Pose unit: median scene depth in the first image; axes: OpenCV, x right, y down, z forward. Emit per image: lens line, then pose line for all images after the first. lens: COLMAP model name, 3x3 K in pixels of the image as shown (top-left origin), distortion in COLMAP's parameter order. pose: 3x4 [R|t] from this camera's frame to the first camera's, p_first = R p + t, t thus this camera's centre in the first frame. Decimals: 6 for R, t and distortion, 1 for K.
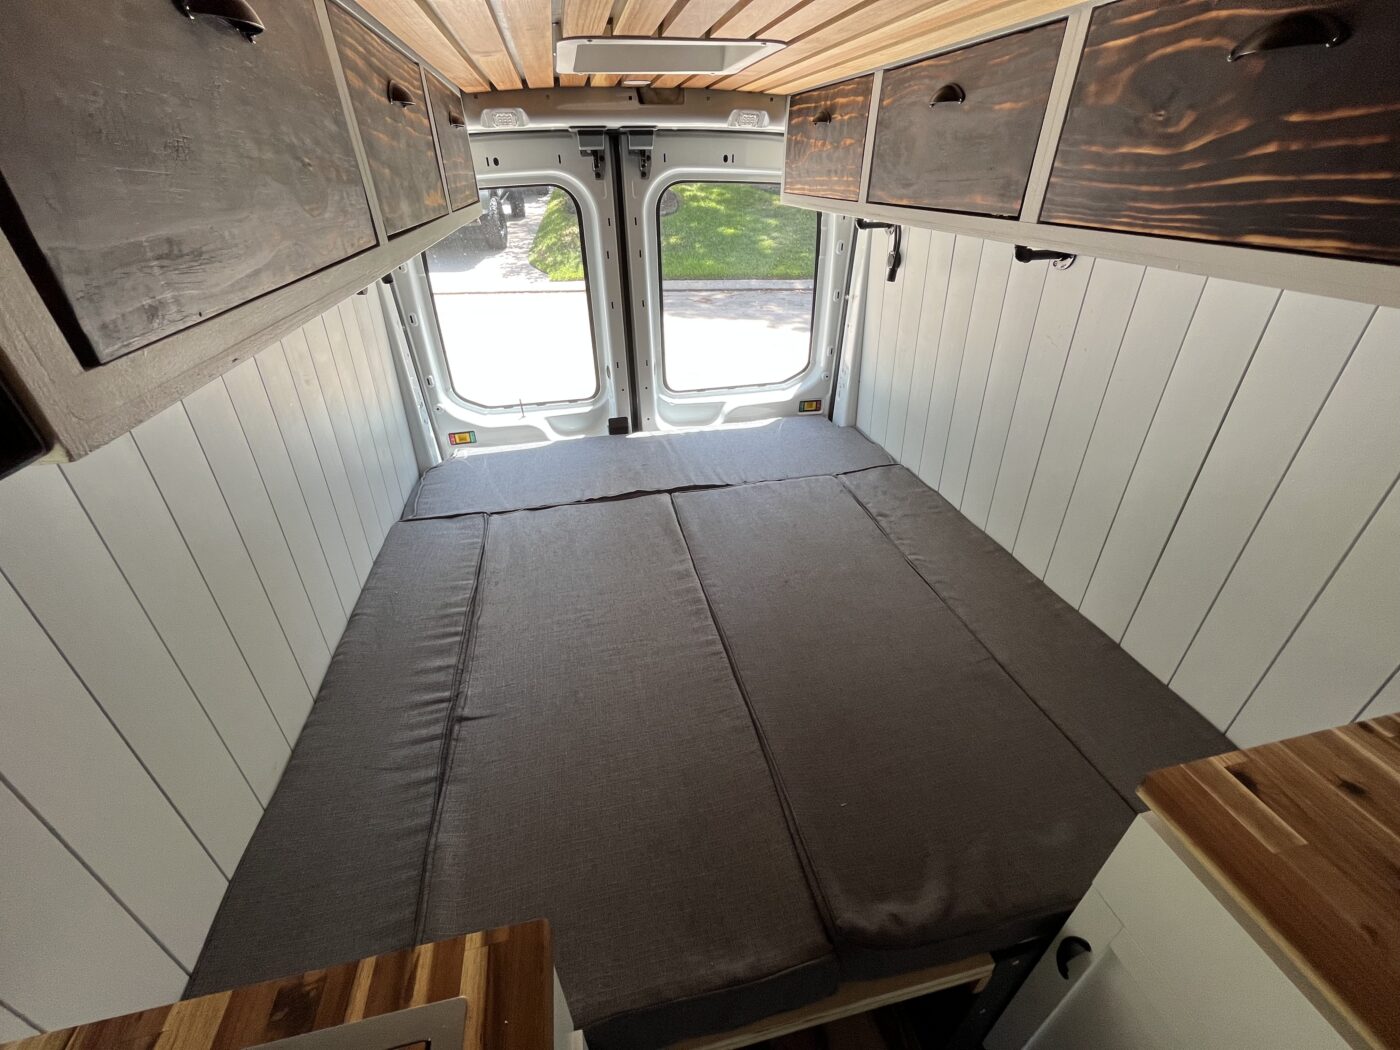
lens RADIAL K [[568.4, 0, 700.2], [0, 568.4, 521.8], [0, 0, 1]] dist [-0.000839, 0.000217]
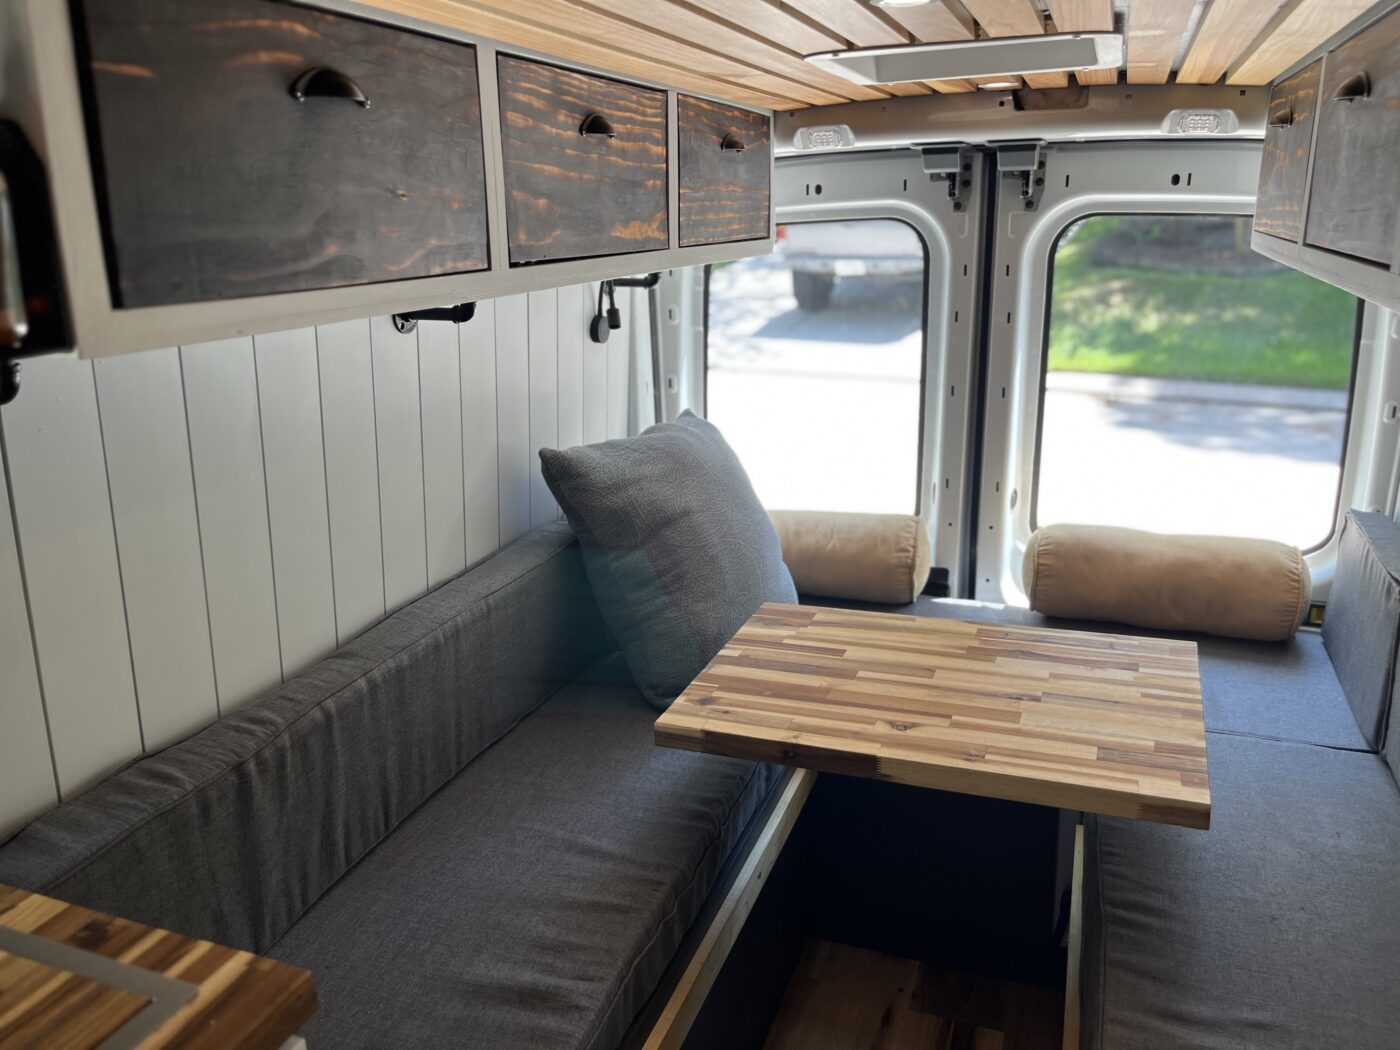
lens RADIAL K [[1069.3, 0, 704.5], [0, 1069.3, 530.6], [0, 0, 1]] dist [0.009981, -0.004474]
pose [[0.841578, 0.152133, -0.518269, 0.308951], [-0.278358, 0.944442, -0.174774, 0.059077], [0.462886, 0.291350, 0.837169, -0.088622]]
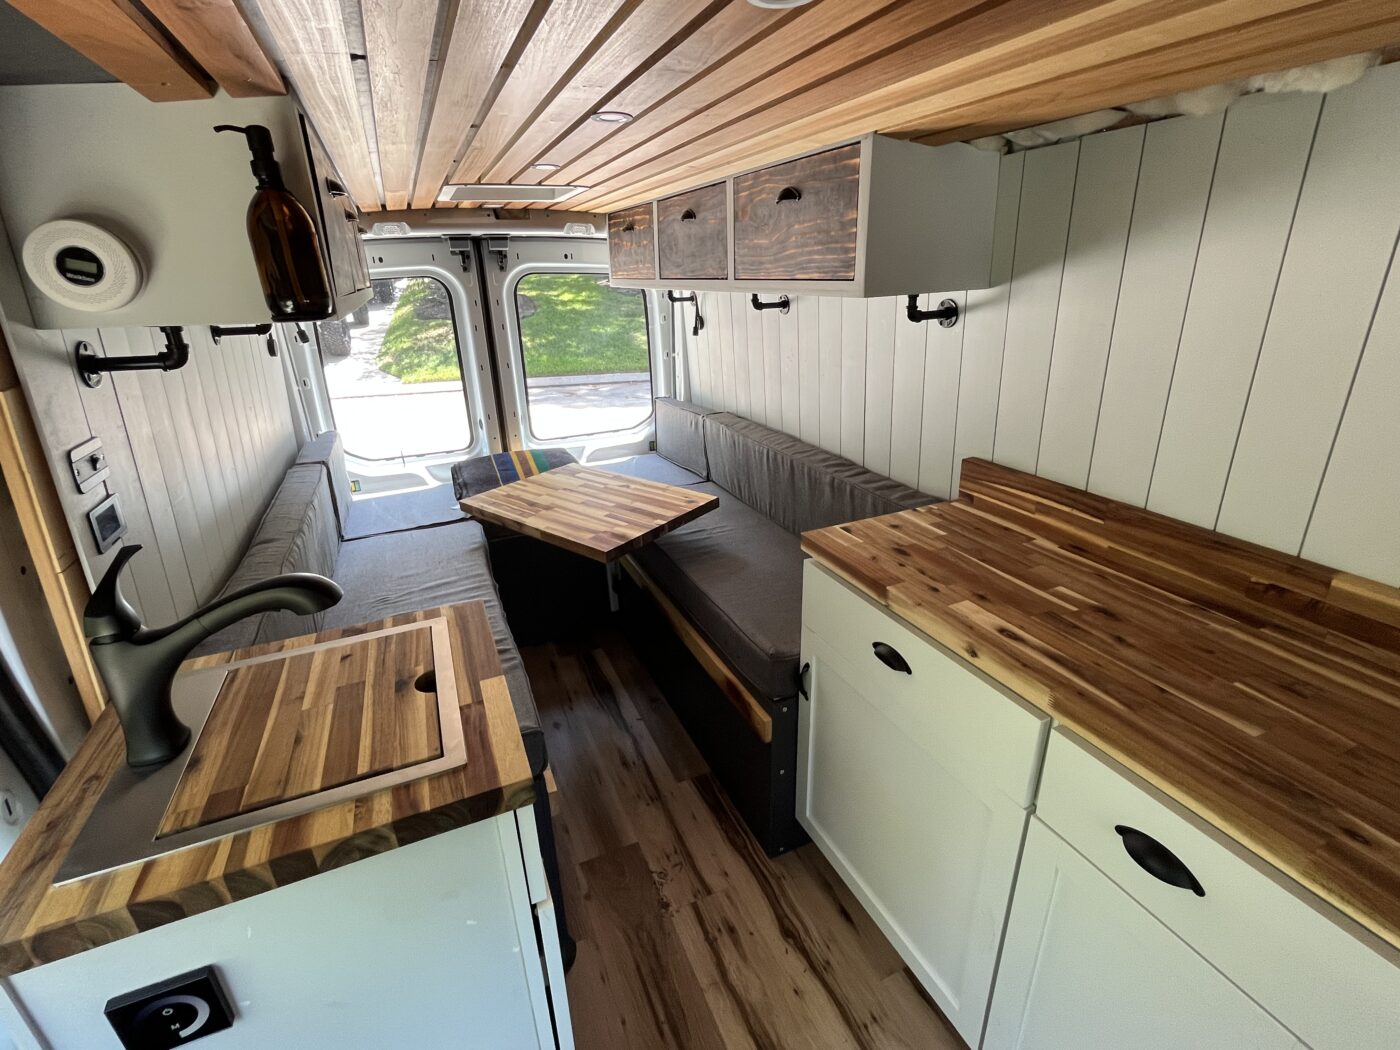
lens RADIAL K [[640.6, 0, 701.2], [0, 640.6, 520.1], [0, 0, 1]] dist [-0.002755, -0.000147]
pose [[0.978600, -0.086801, 0.186568, 0.024425], [0.120969, 0.976132, -0.180367, 0.290587], [-0.166459, 0.199076, 0.965743, -0.401294]]
